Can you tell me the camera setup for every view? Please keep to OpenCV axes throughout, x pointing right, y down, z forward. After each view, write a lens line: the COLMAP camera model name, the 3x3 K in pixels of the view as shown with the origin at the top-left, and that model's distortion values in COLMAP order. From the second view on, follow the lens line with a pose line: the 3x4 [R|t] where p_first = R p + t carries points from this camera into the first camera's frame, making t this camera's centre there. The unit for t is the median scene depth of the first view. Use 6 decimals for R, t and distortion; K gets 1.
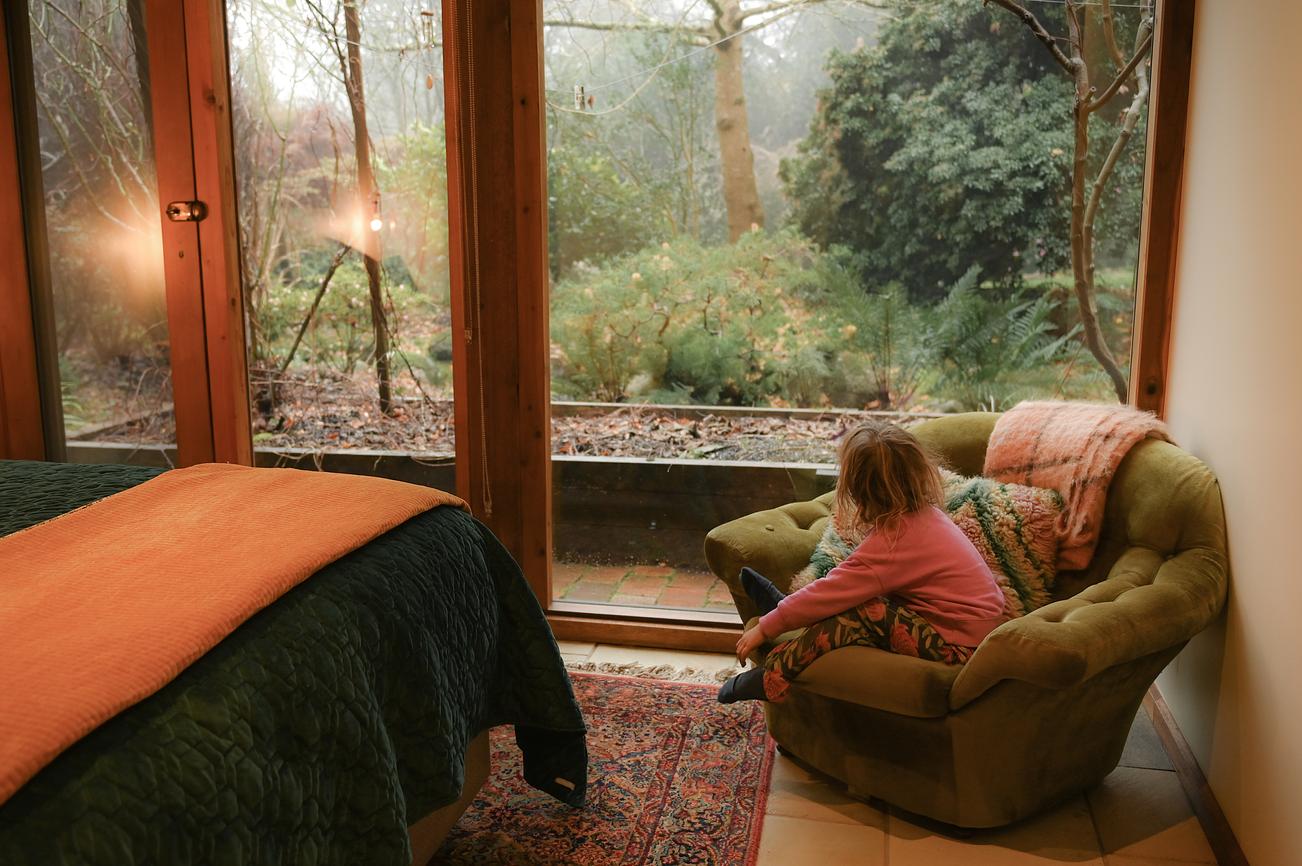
lens RADIAL K [[1363.9, 0, 651.0], [0, 1363.9, 433.0], [0, 0, 1]] dist [-0.006635, -0.016091]
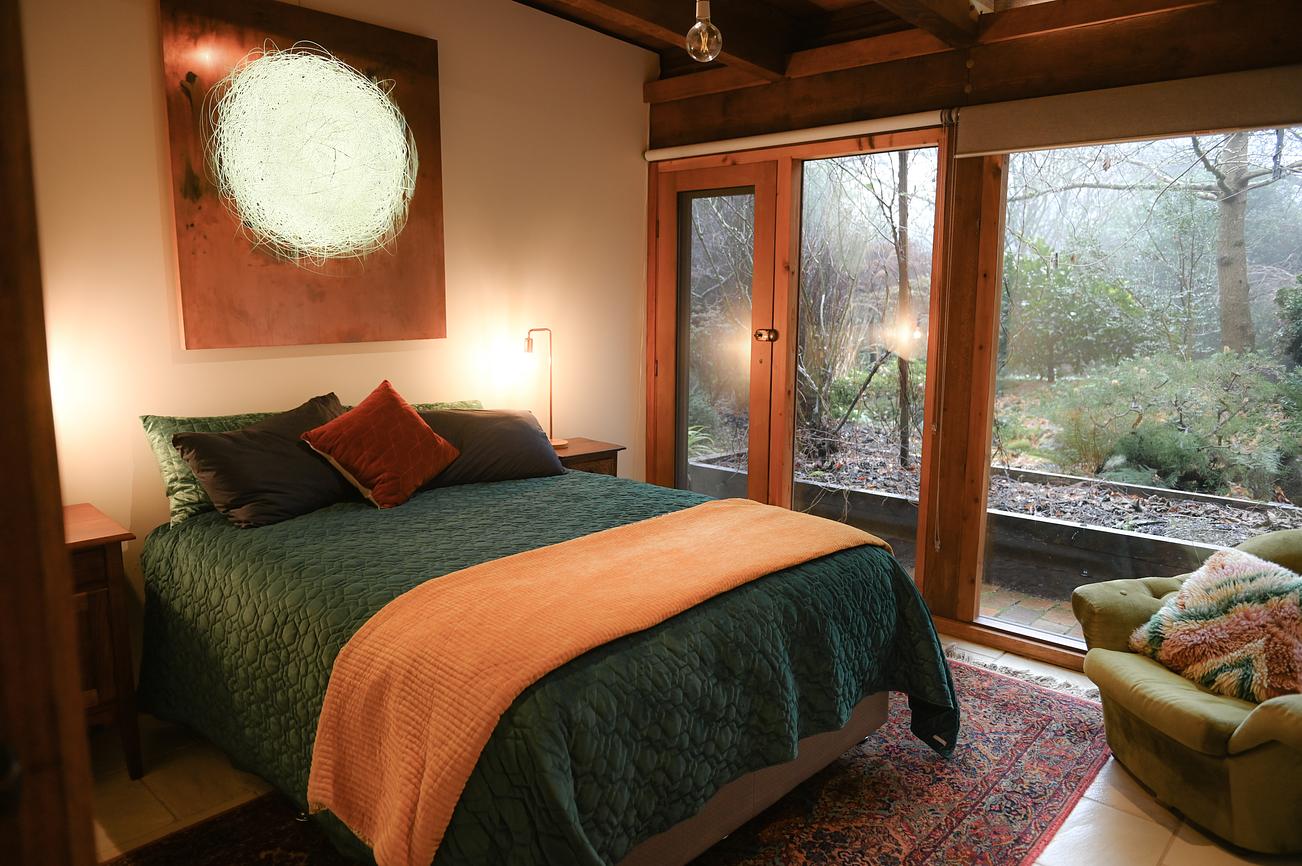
lens RADIAL K [[935.8, 0, 651.0], [0, 935.8, 433.0], [0, 0, 1]] dist [-0.004795, 0.002035]
pose [[0.885664, 0.094822, -0.454542, 0.081213], [-0.113434, 0.993450, -0.013780, -0.024360], [0.450259, 0.063764, 0.890618, -0.068444]]
